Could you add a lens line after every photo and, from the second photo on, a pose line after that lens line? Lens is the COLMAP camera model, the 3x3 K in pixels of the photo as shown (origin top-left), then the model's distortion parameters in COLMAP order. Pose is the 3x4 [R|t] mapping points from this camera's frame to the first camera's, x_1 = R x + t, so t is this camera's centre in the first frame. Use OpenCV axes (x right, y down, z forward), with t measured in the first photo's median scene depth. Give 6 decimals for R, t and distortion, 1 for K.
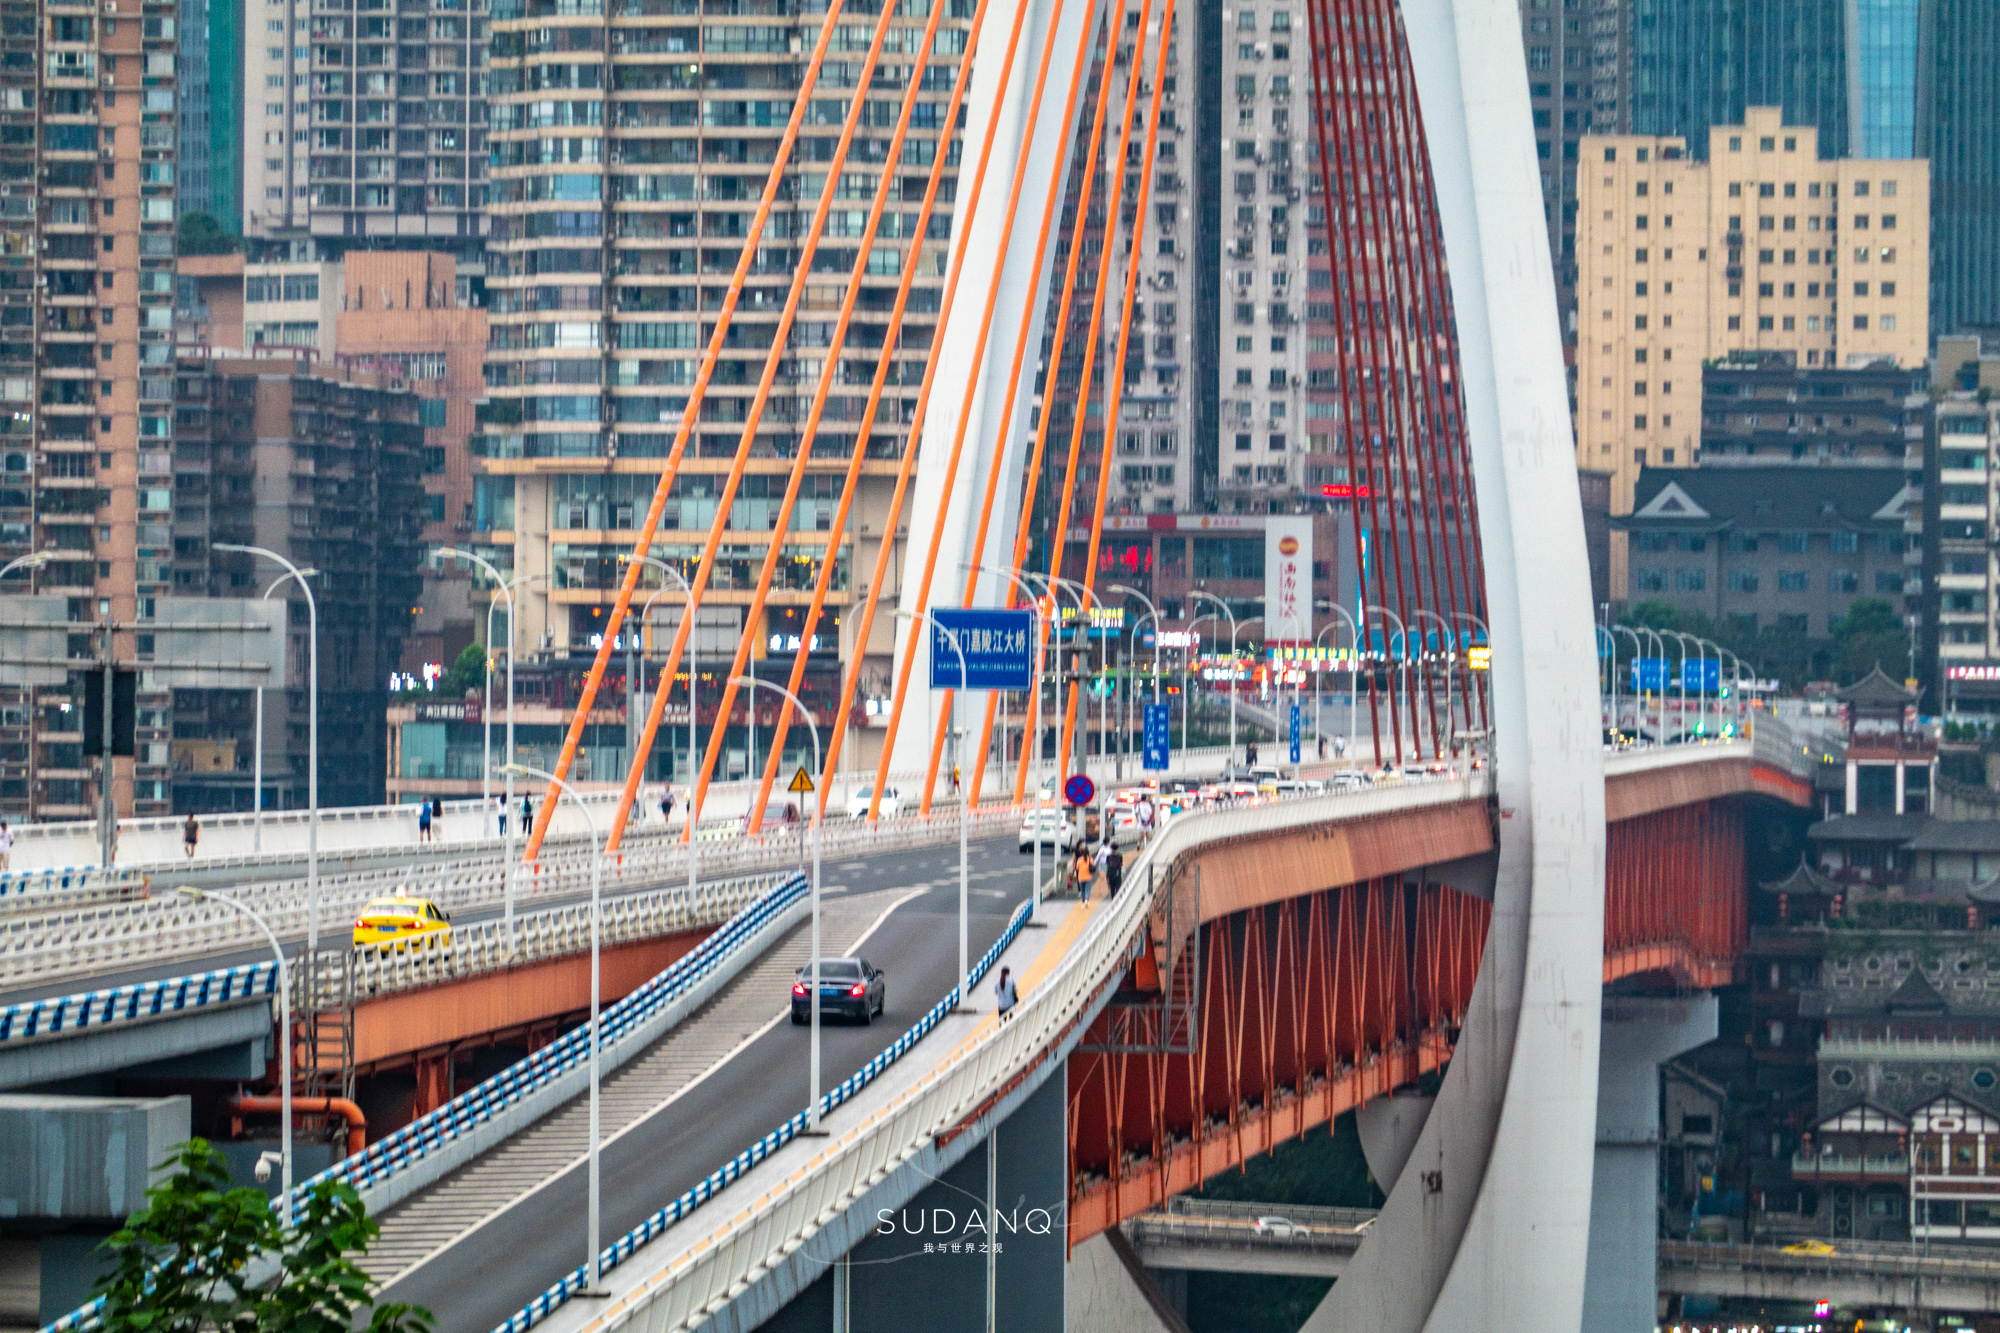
lens RADIAL K [[11379.5, 0, 1020.8], [0, 11379.5, 655.5], [0, 0, 1]] dist [0.117282, 0.000000]
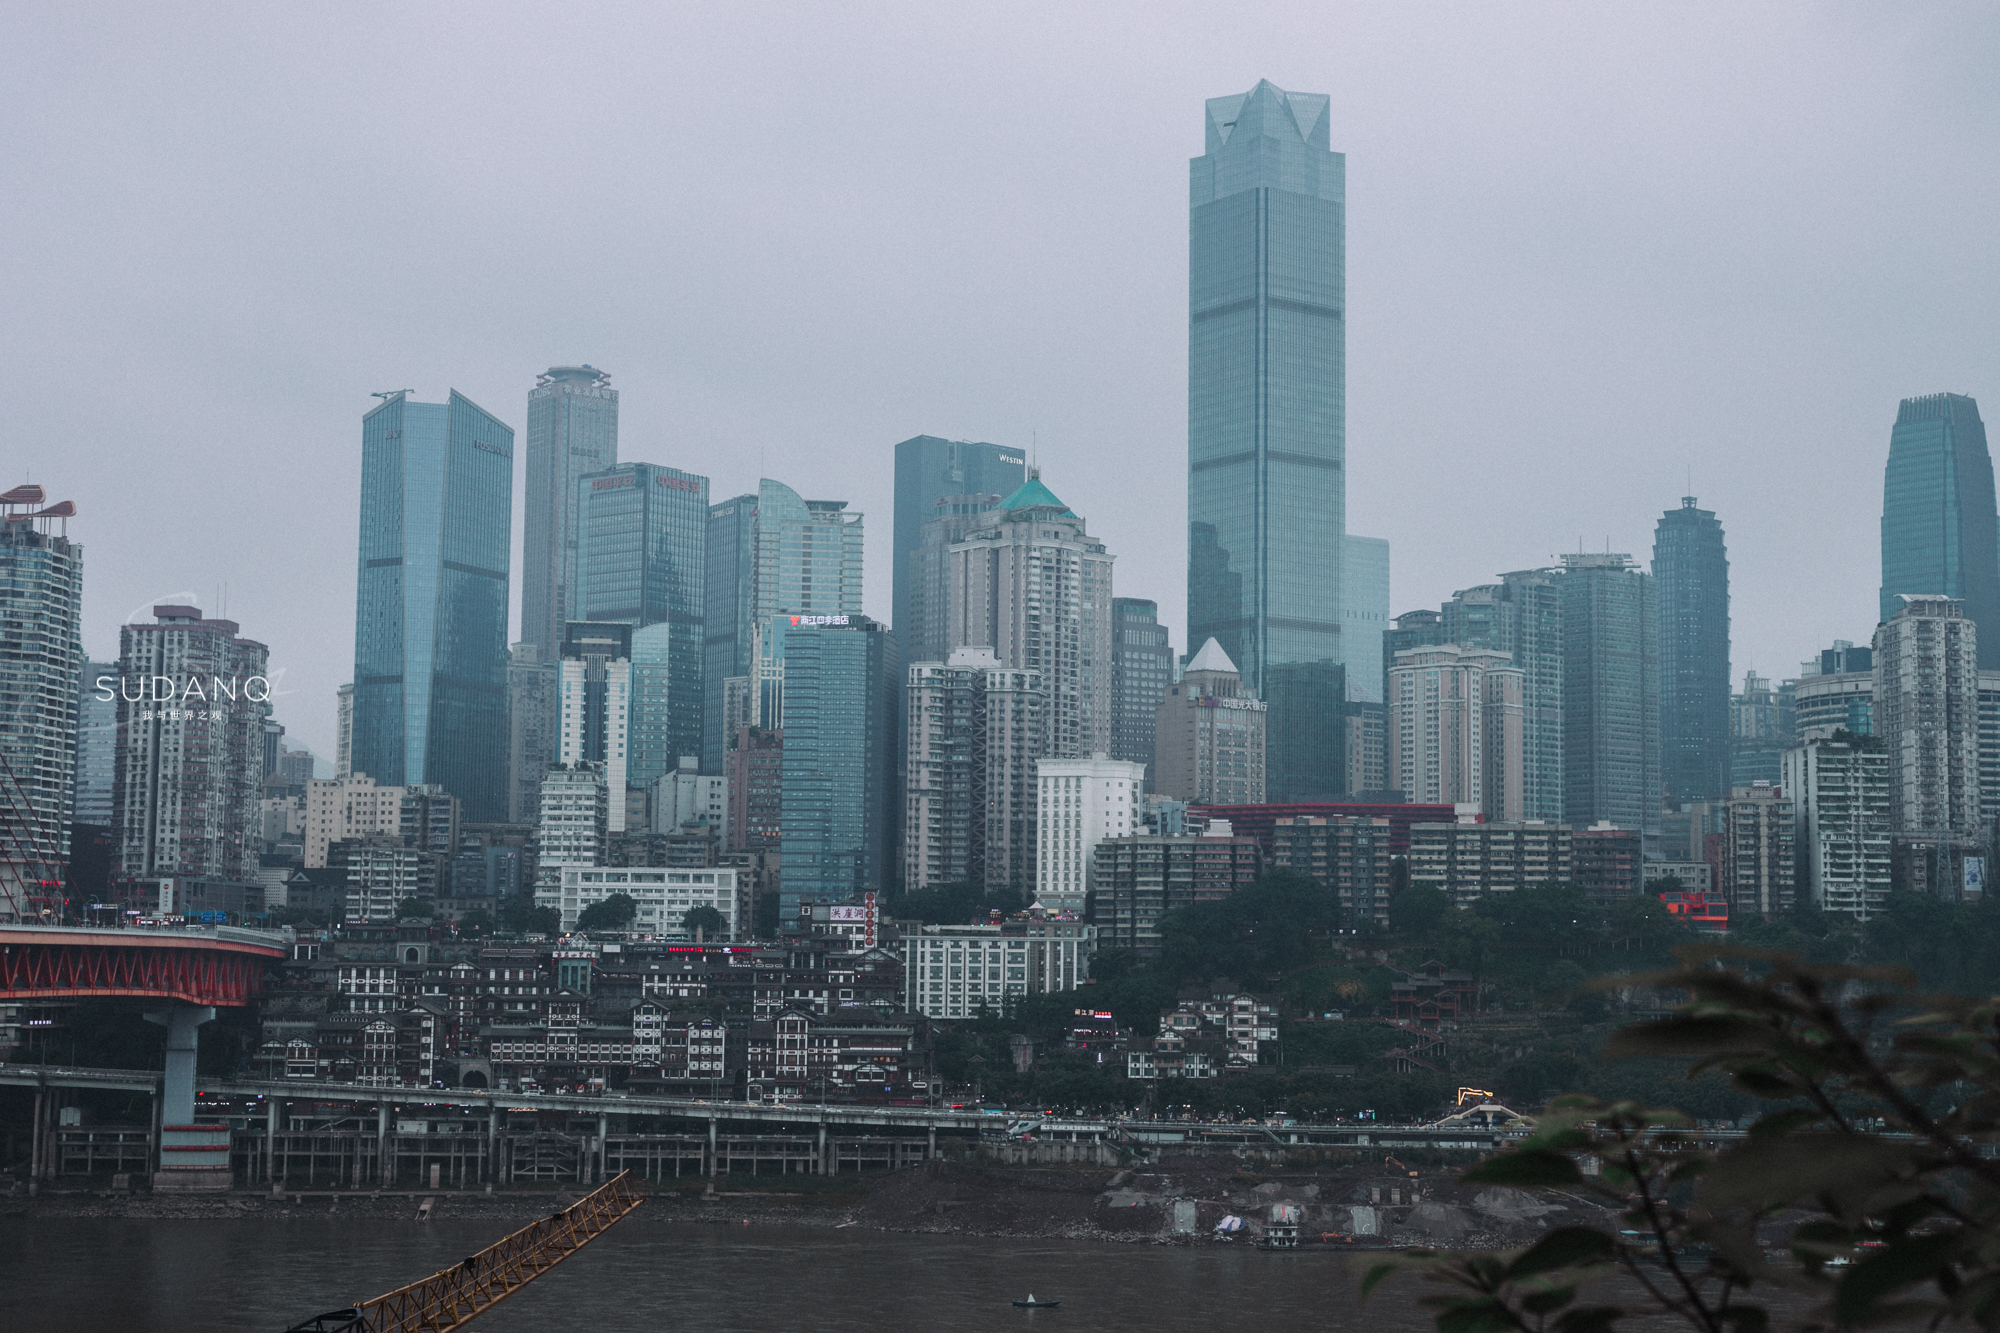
lens RADIAL K [[2928.0, 0, 1000.9], [0, 2928.0, 657.7], [0, 0, 1]] dist [0.023289, 0.000000]
pose [[0.988083, 0.020059, 0.152612, 0.138619], [-0.004386, 0.994738, -0.102353, 0.011911], [-0.153862, 0.100464, 0.982972, 0.043940]]
